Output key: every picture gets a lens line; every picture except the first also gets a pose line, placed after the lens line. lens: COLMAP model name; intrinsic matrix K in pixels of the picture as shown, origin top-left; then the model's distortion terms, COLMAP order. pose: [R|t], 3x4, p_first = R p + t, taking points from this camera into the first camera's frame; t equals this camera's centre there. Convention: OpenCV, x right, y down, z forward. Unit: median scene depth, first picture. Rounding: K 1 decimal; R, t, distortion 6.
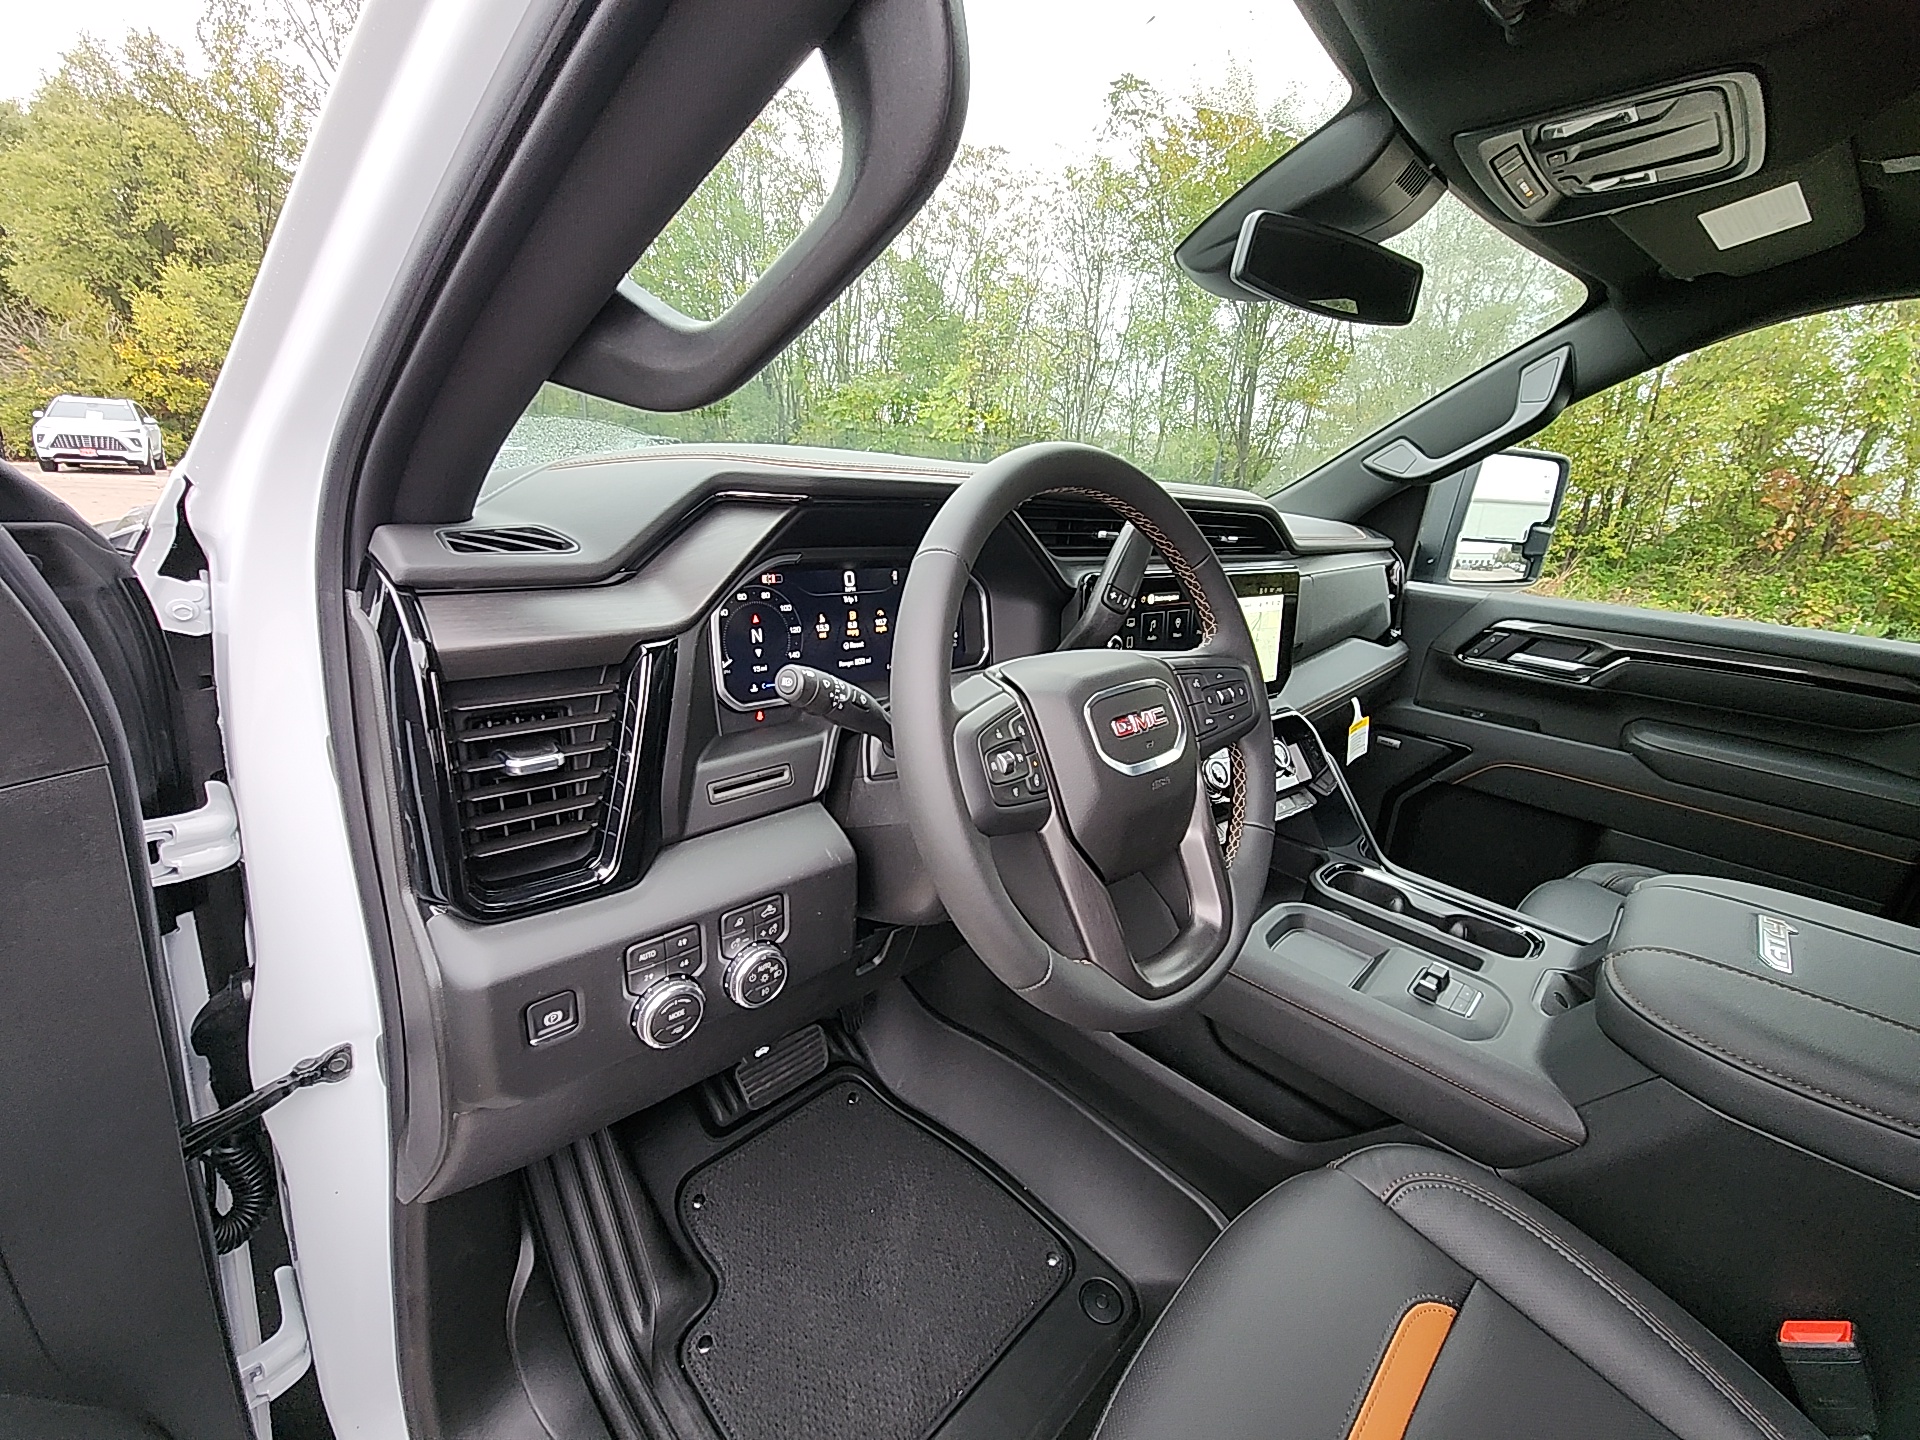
lens RADIAL K [[774.1, 0, 948.9], [0, 774.1, 702.2], [0, 0, 1]] dist [0.010623, -0.007880]
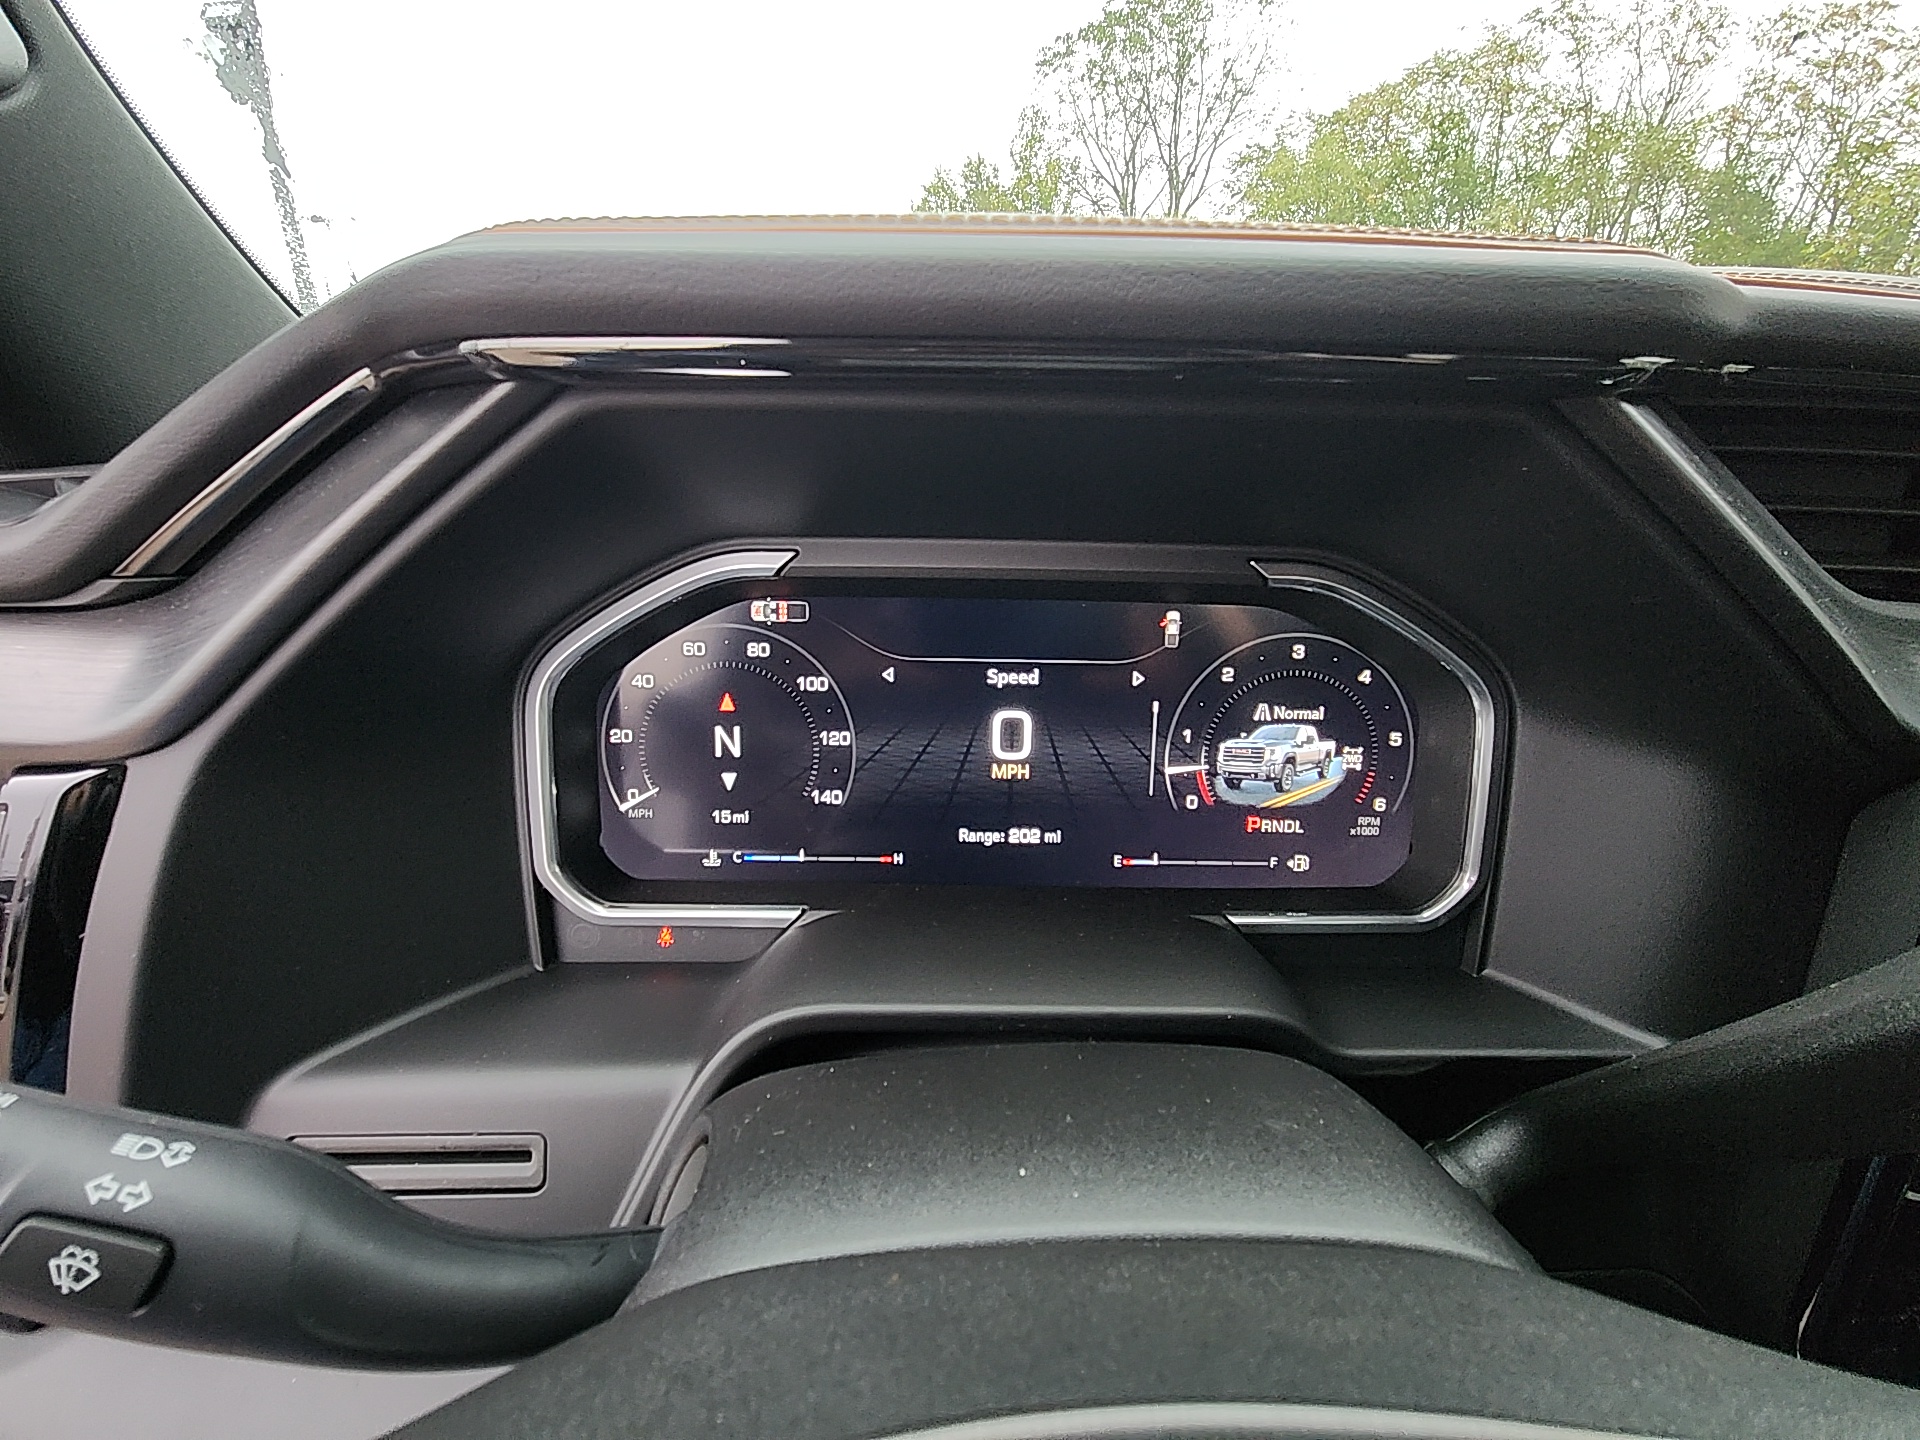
lens RADIAL K [[774.1, 0, 951.1], [0, 774.1, 705.1], [0, 0, 1]] dist [0.010623, -0.007880]
pose [[0.717060, 0.161732, -0.677988, 0.113809], [-0.163081, 0.984637, 0.062402, -0.138041], [0.677664, 0.065821, 0.732420, 0.698728]]
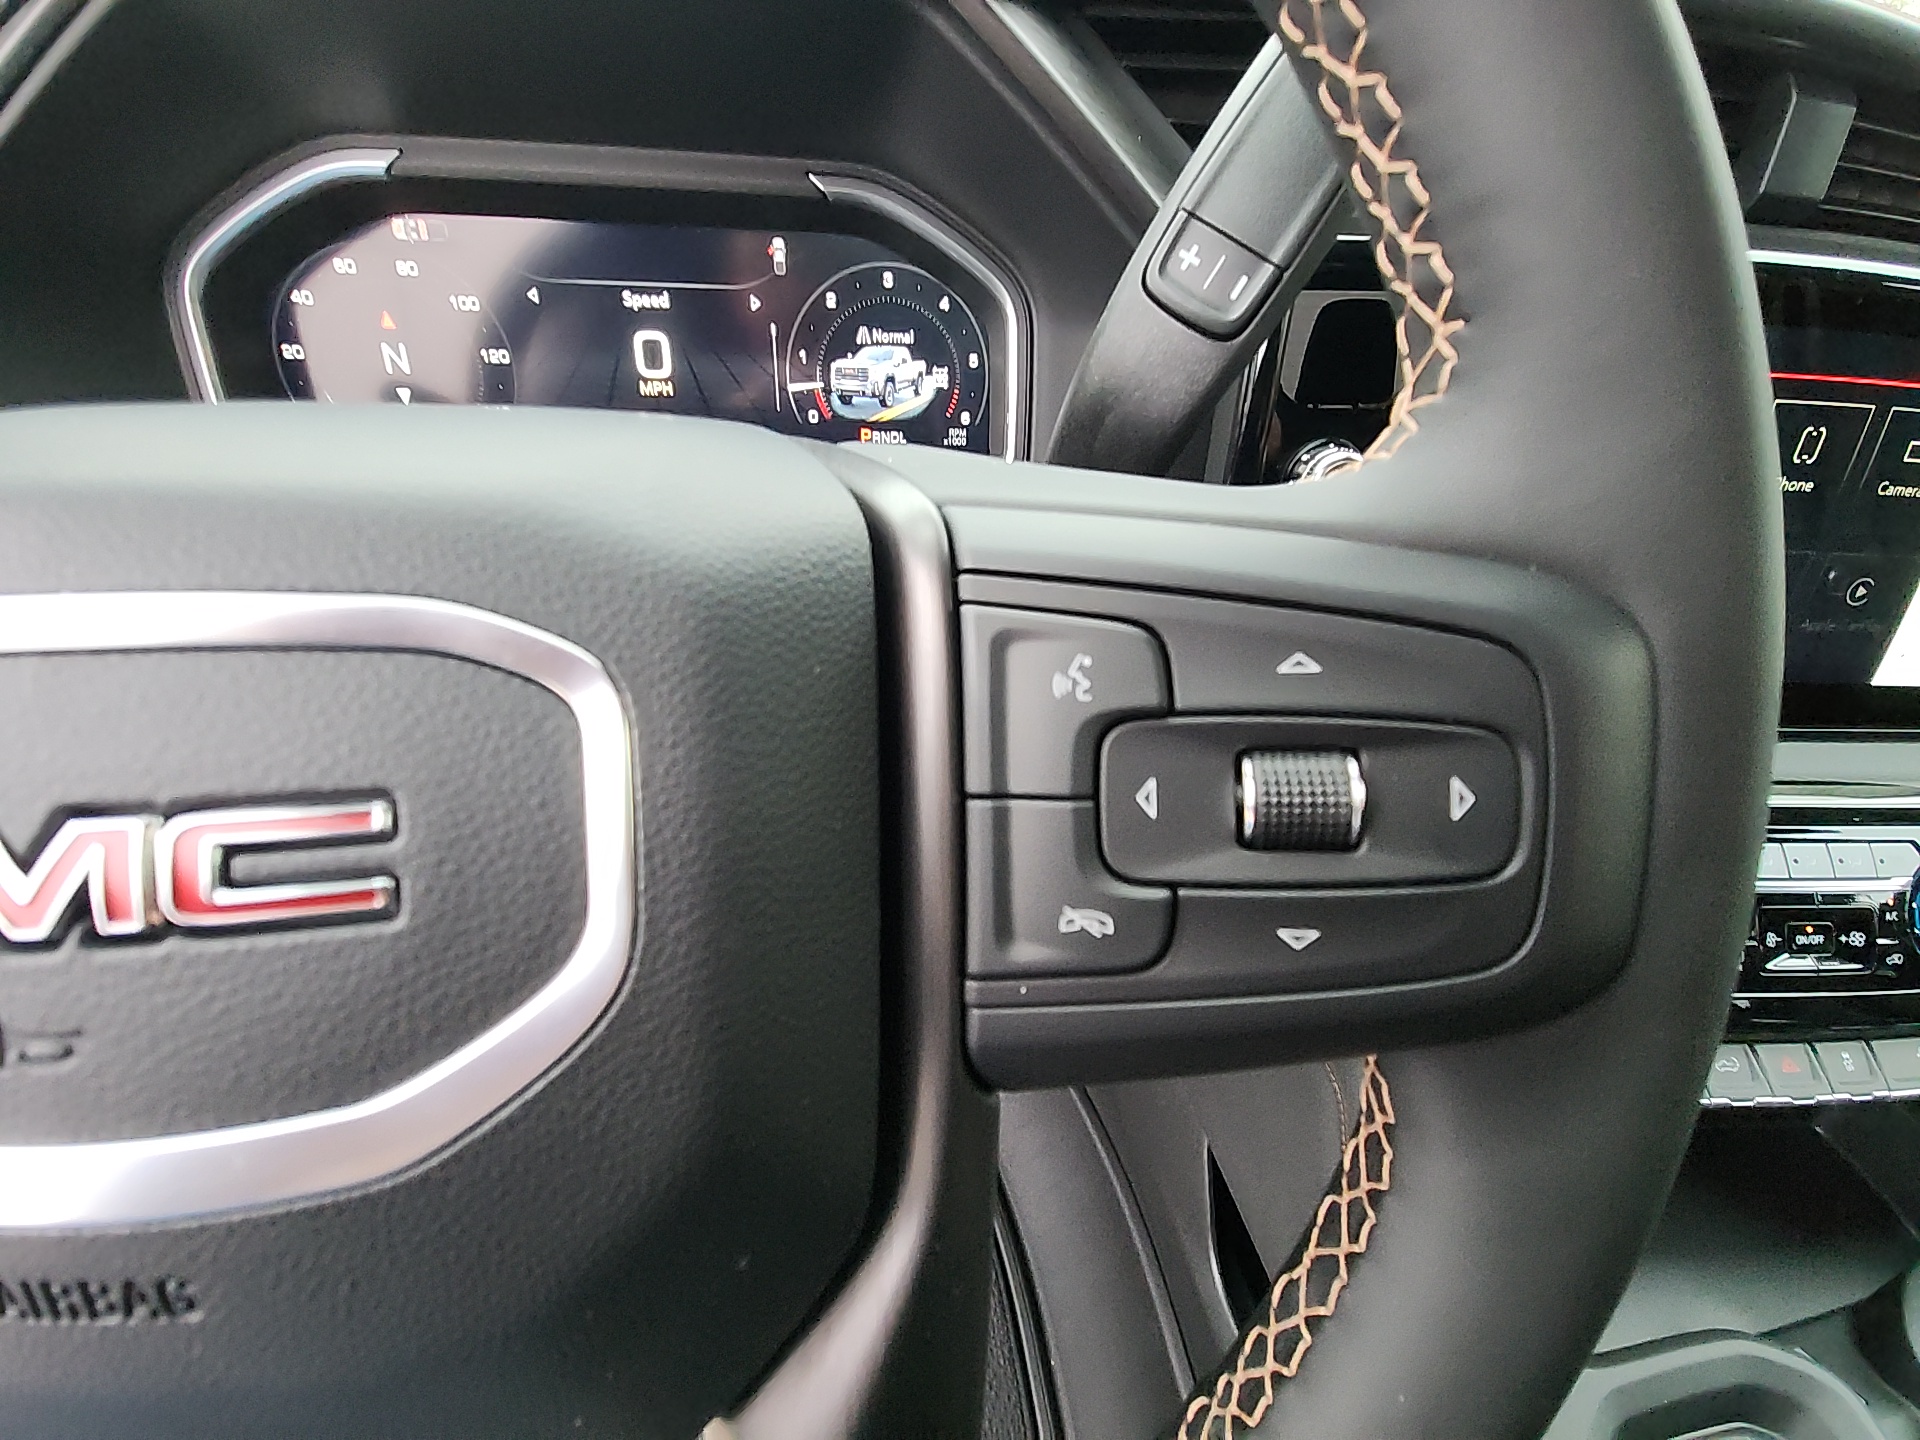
lens RADIAL K [[774.1, 0, 953.1], [0, 774.1, 704.5], [0, 0, 1]] dist [0.010623, -0.007880]
pose [[0.797150, 0.266216, -0.541924, 0.324411], [-0.146973, 0.956108, 0.253488, -0.047951], [0.585620, -0.122420, 0.801288, 0.713233]]
